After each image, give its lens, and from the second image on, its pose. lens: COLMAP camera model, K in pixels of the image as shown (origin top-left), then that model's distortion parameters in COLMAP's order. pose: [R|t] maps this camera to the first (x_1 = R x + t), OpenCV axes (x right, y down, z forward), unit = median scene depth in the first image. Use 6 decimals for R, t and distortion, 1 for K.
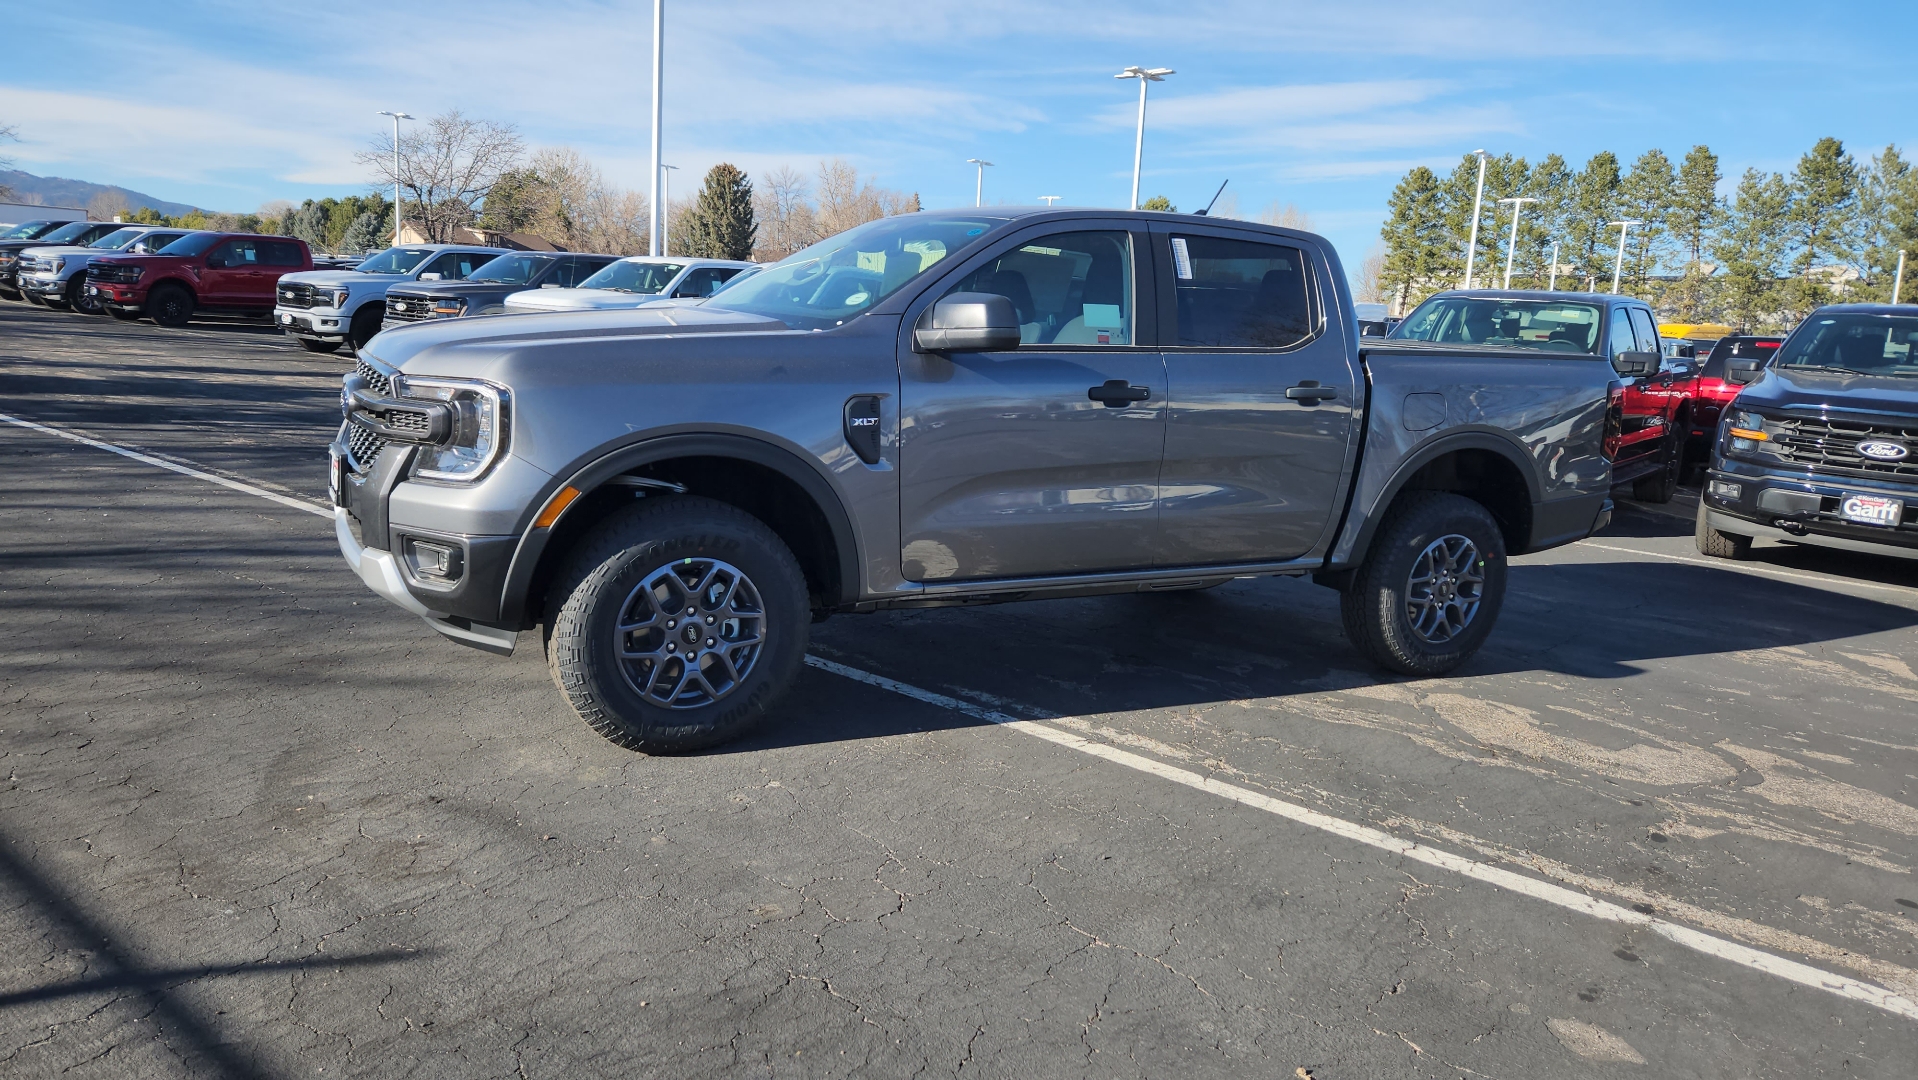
lens RADIAL K [[1276.6, 0, 926.1], [0, 1276.6, 530.7], [0, 0, 1]] dist [0.072555, -0.057024]
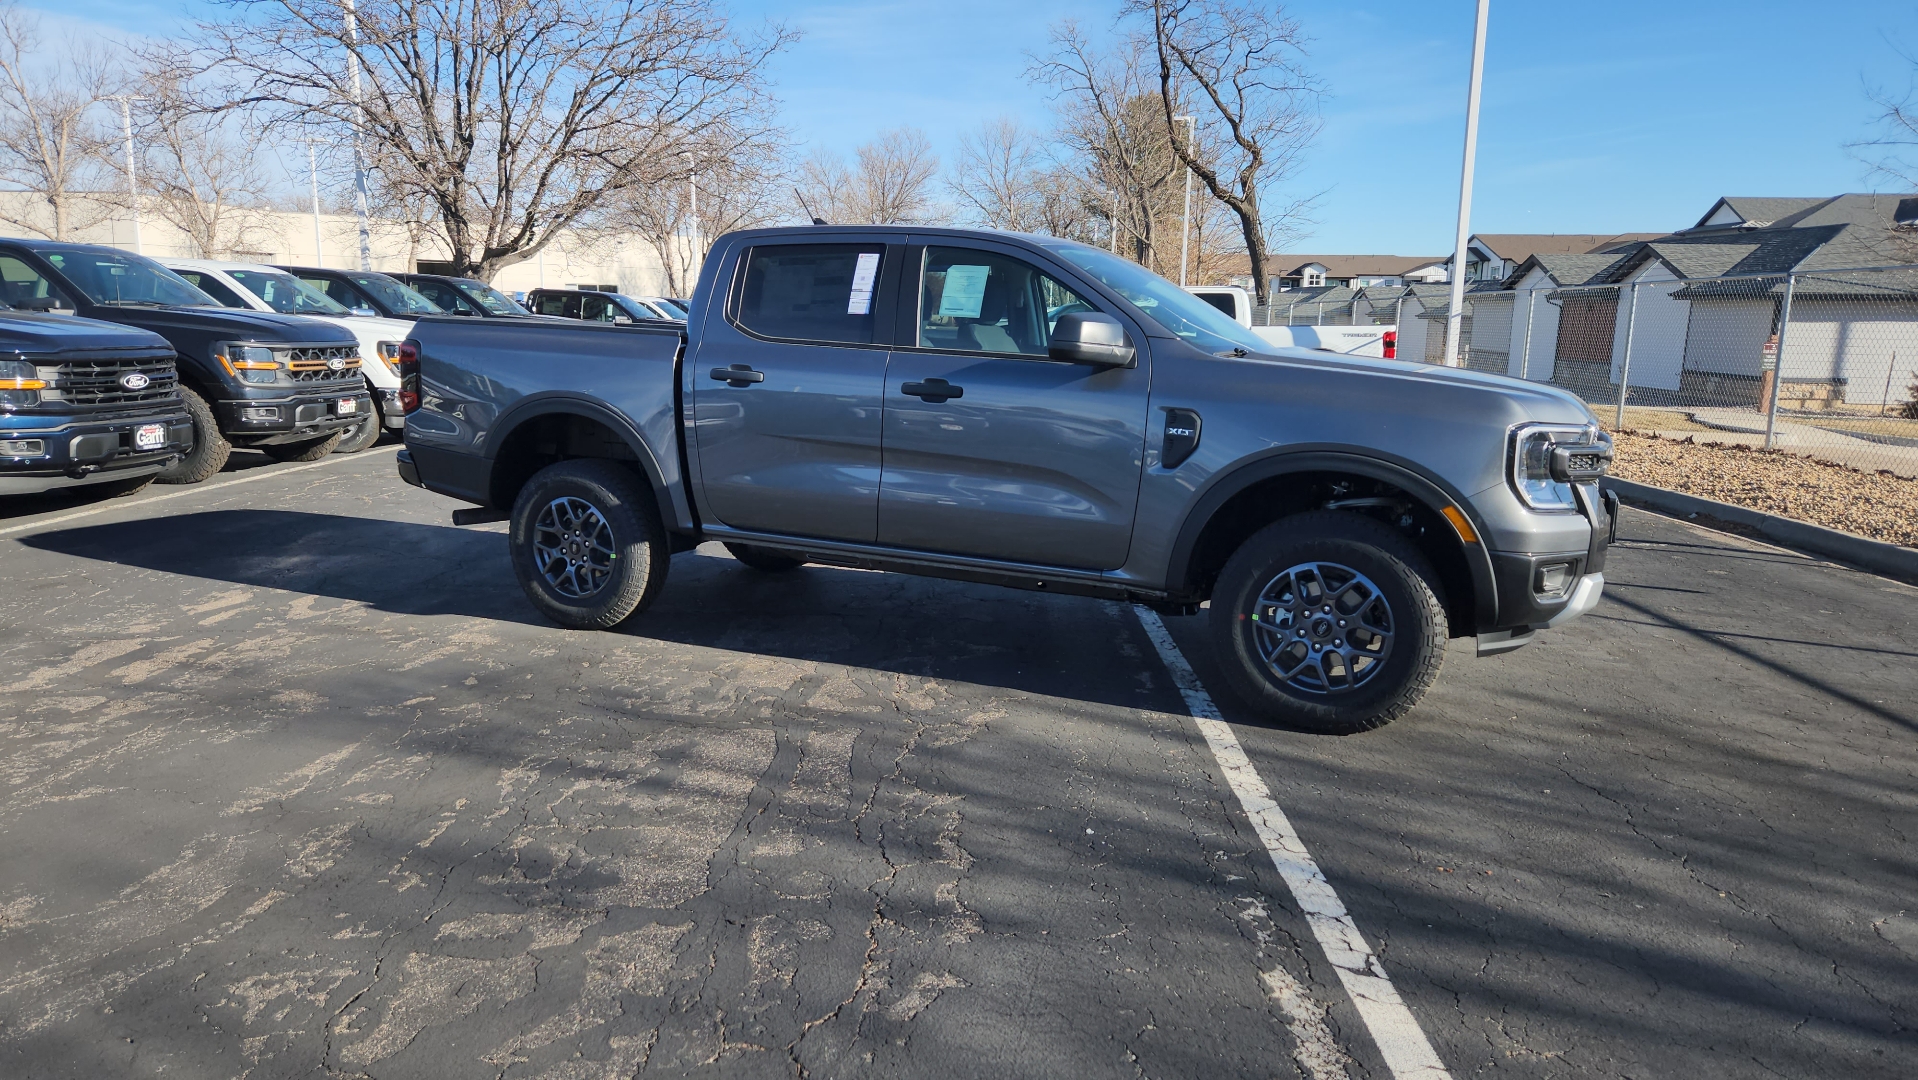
lens RADIAL K [[1276.6, 0, 916.6], [0, 1276.6, 536.1], [0, 0, 1]] dist [0.072555, -0.057024]
pose [[-0.584220, -0.209649, 0.784050, -0.884666], [0.080709, 0.946264, 0.313162, -0.387857], [-0.807573, 0.246235, -0.535906, 1.869314]]
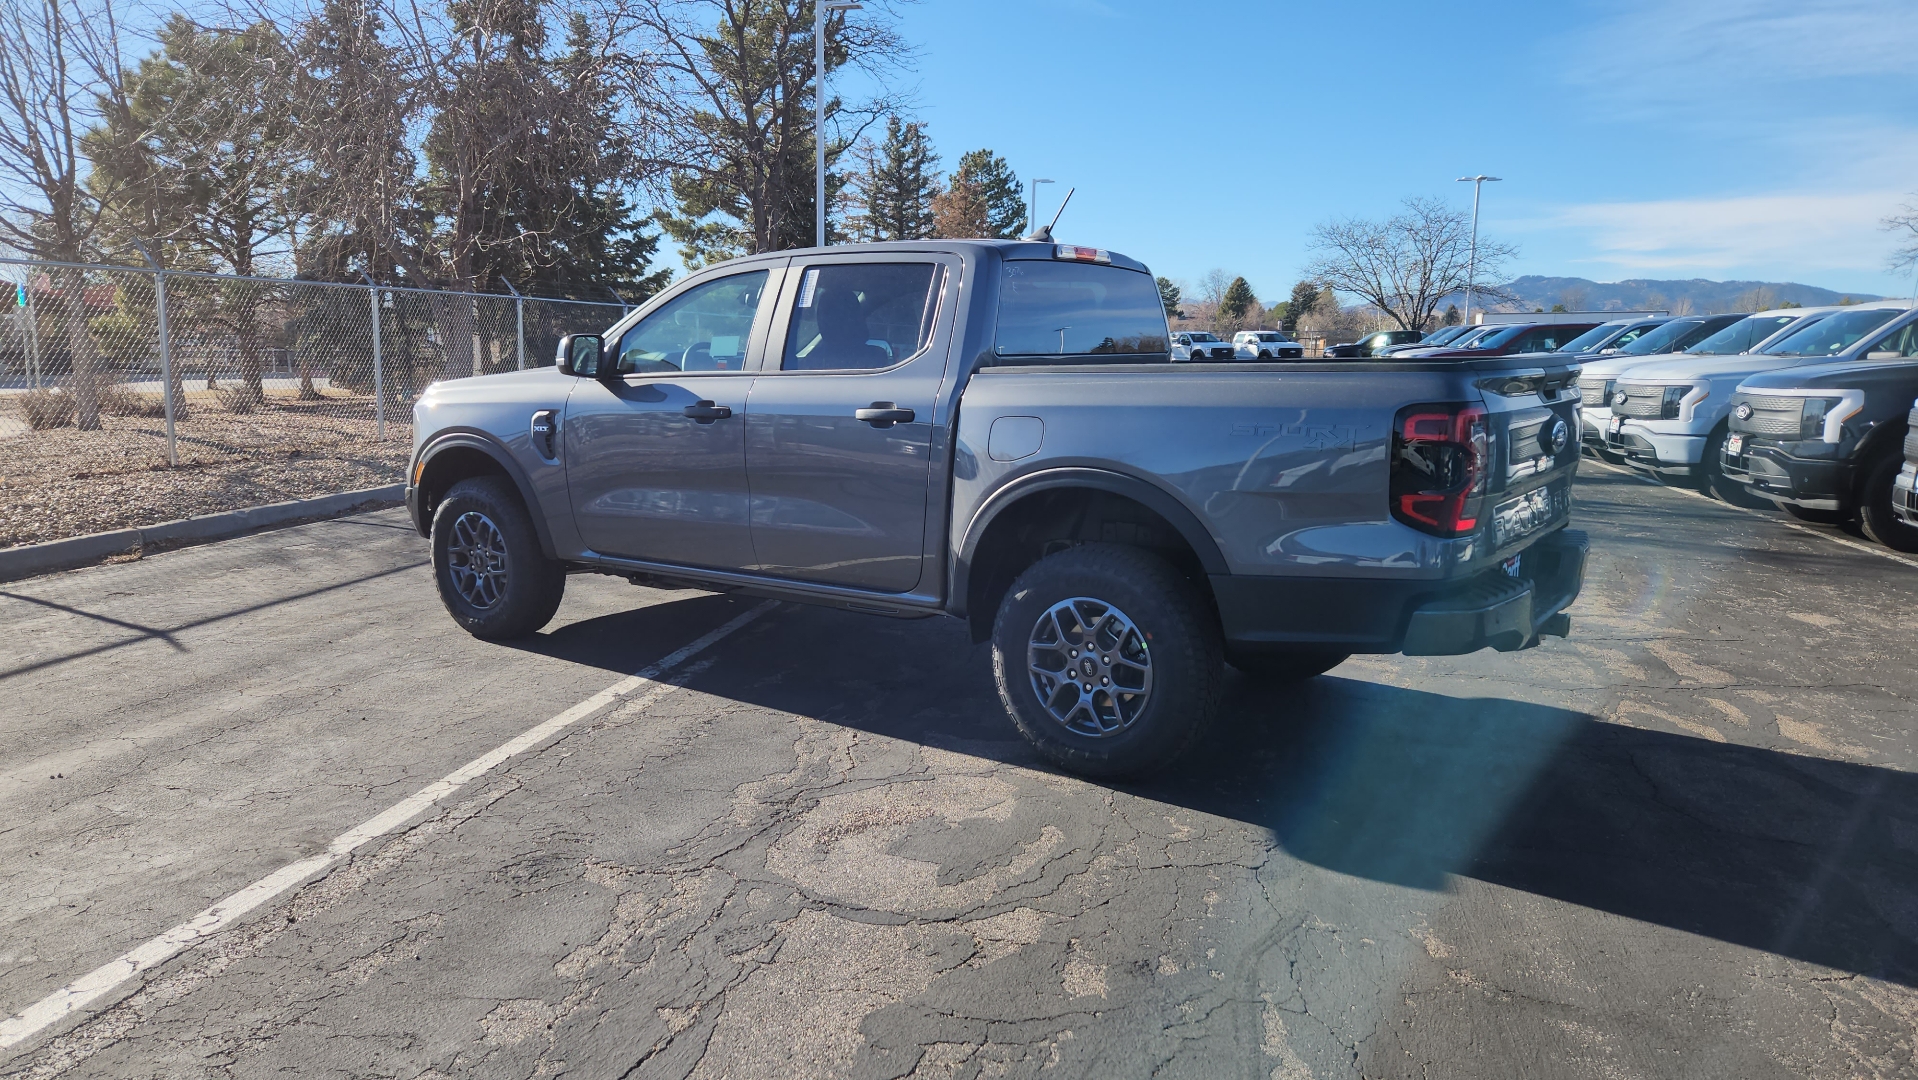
lens RADIAL K [[1284.4, 0, 930.1], [0, 1284.4, 541.3], [0, 0, 1]] dist [0.071203, -0.050752]
pose [[0.432464, 0.072514, -0.898730, 1.212138], [-0.132088, 0.991102, 0.016407, -0.035358], [0.891923, 0.111616, 0.438195, 0.643134]]
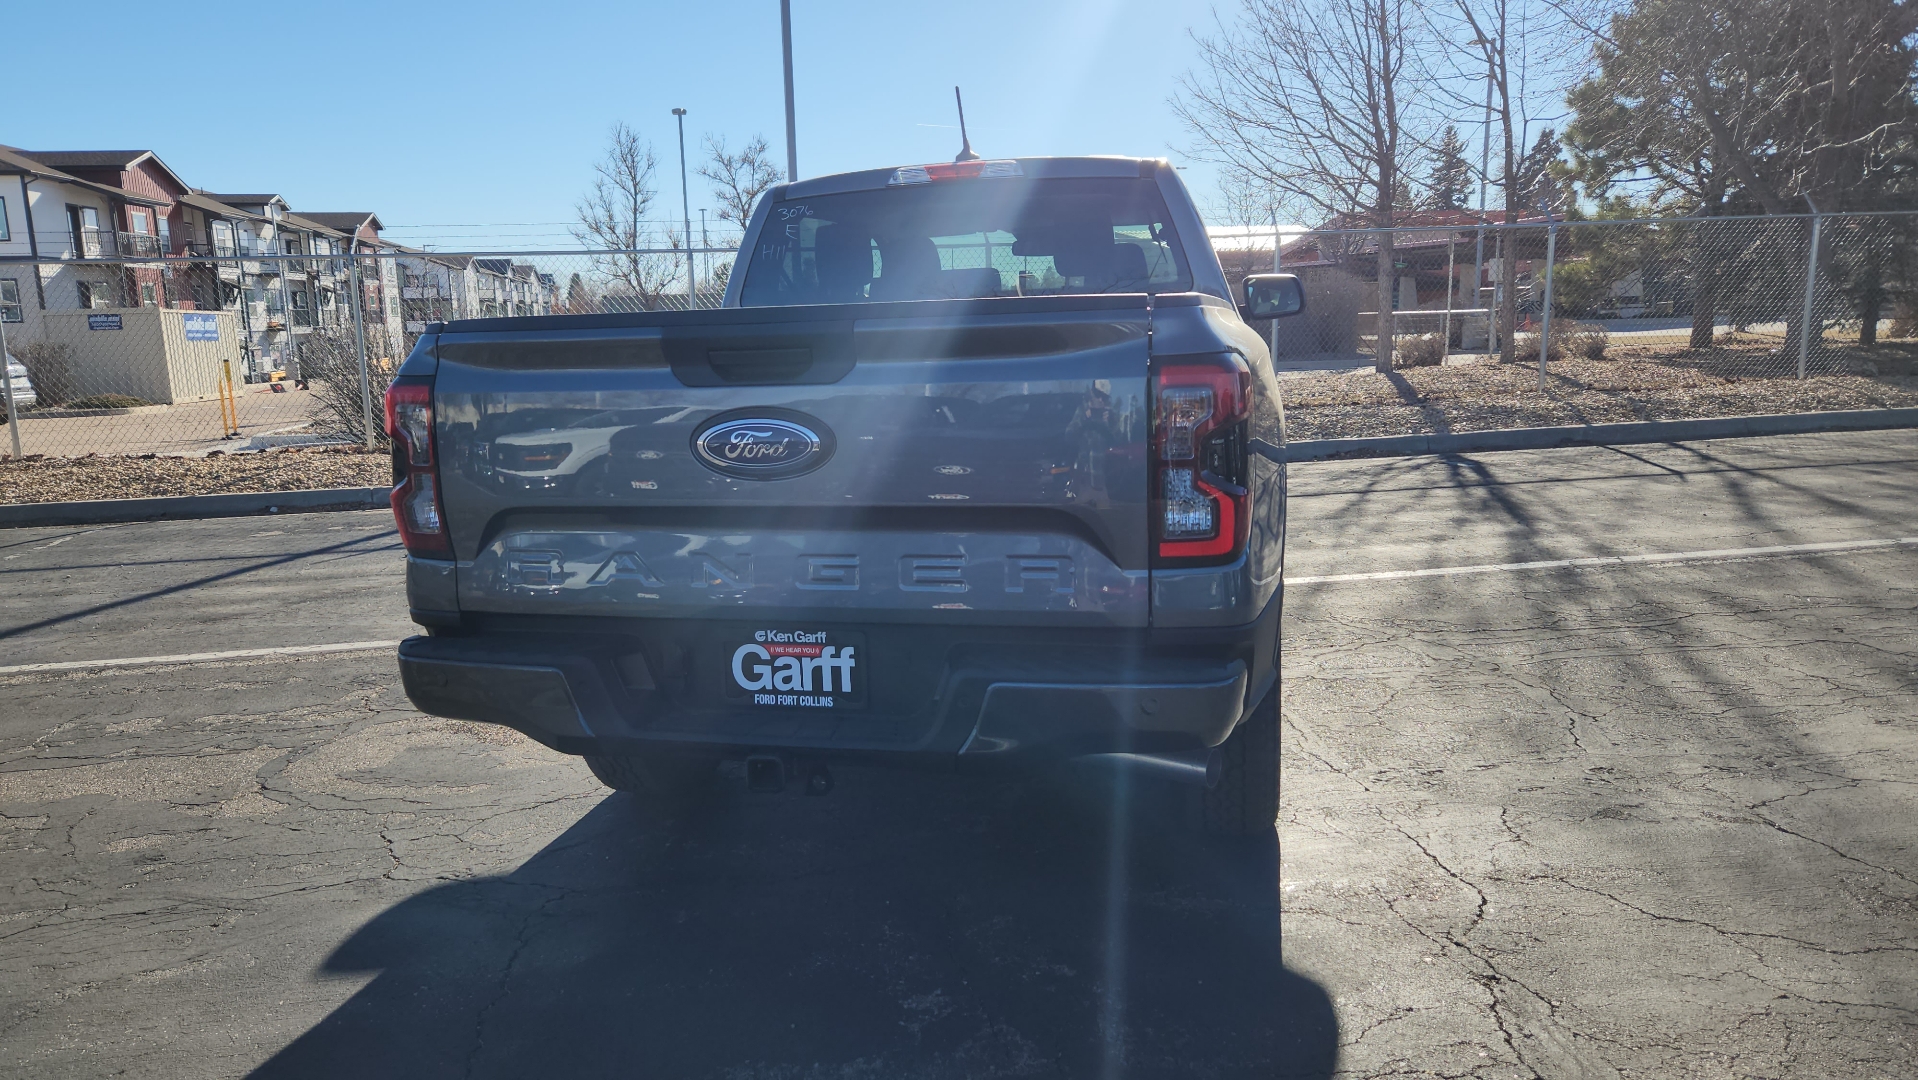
lens RADIAL K [[1276.6, 0, 909.5], [0, 1276.6, 547.4], [0, 0, 1]] dist [0.072555, -0.057024]
pose [[-0.685835, 0.089403, -0.722245, 0.923092], [-0.136289, 0.959089, 0.248139, -0.240580], [0.714882, 0.268616, -0.645592, 1.771853]]
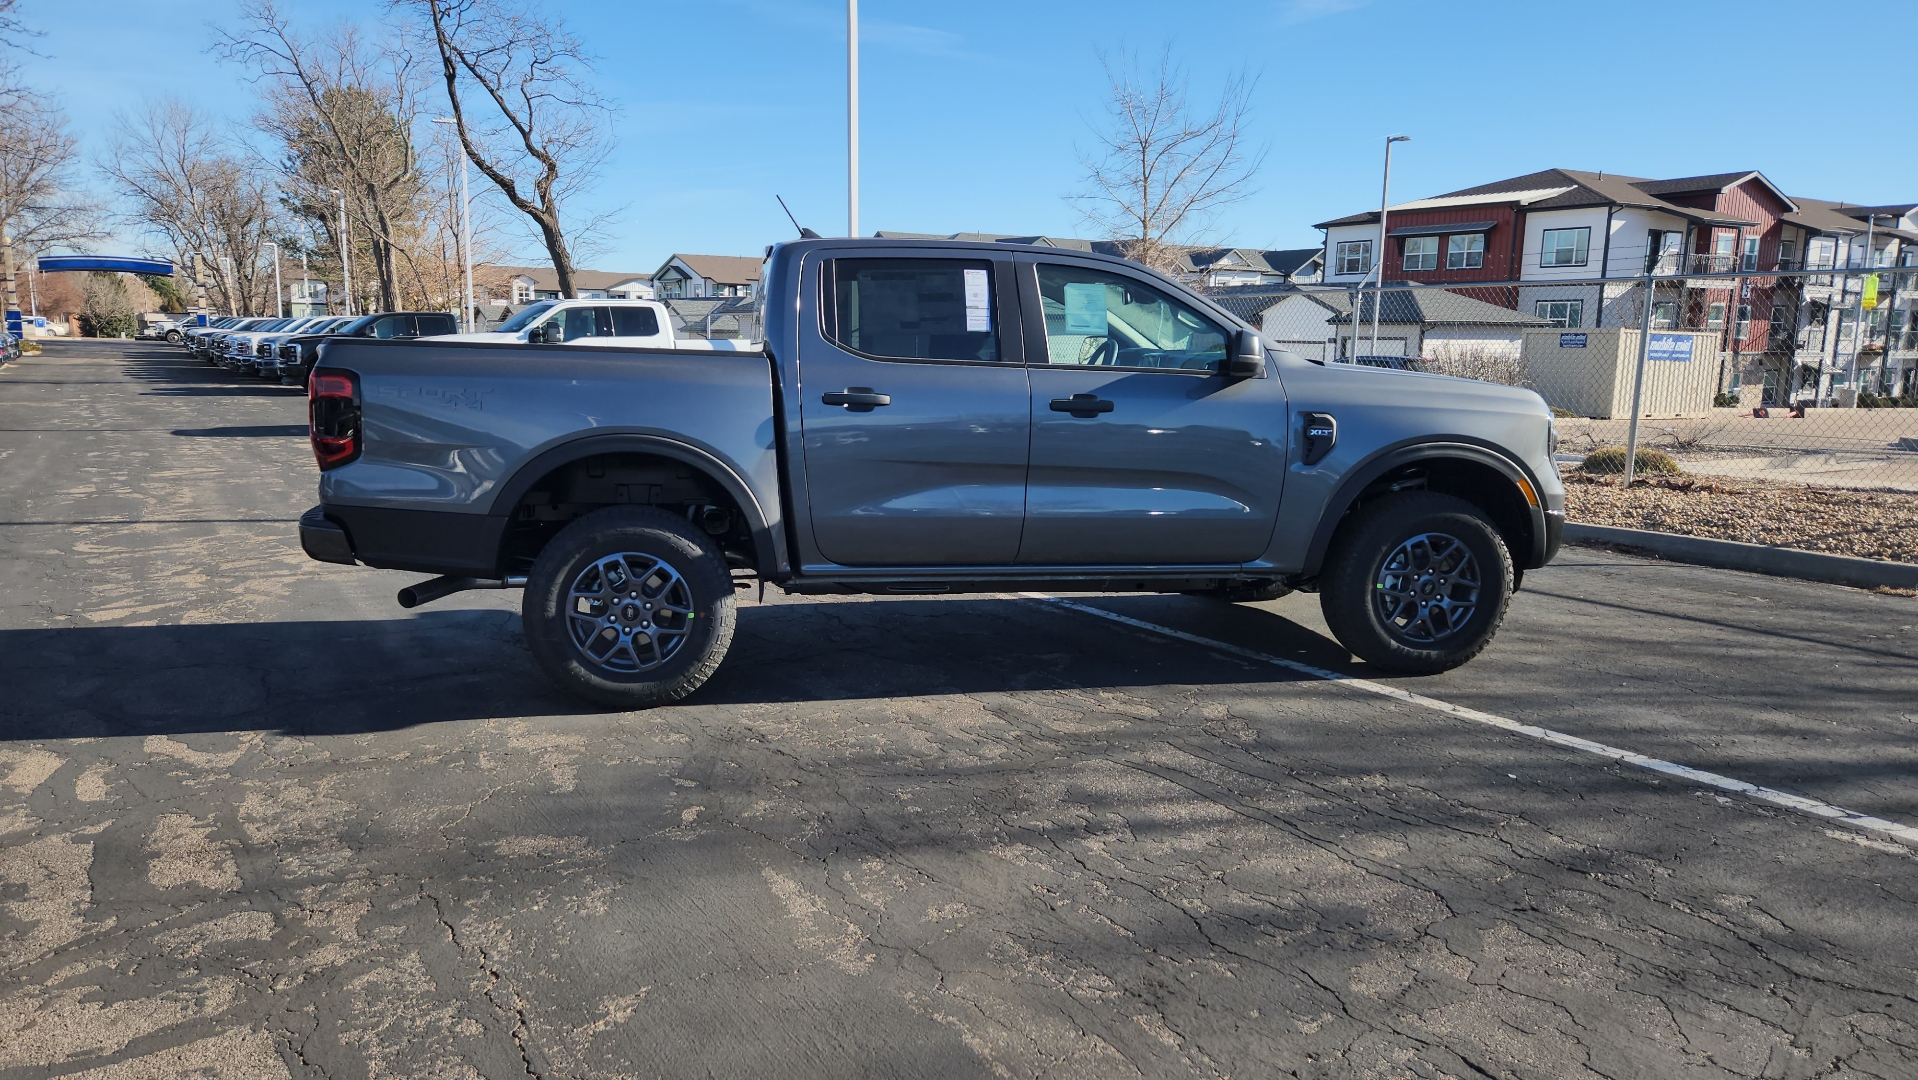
lens RADIAL K [[1276.6, 0, 930.5], [0, 1276.6, 528.9], [0, 0, 1]] dist [0.072555, -0.057024]
pose [[-0.943512, -0.120300, 0.308727, -0.263361], [-0.016235, 0.947426, 0.319564, -0.413718], [-0.330940, 0.296500, -0.895861, 2.298866]]
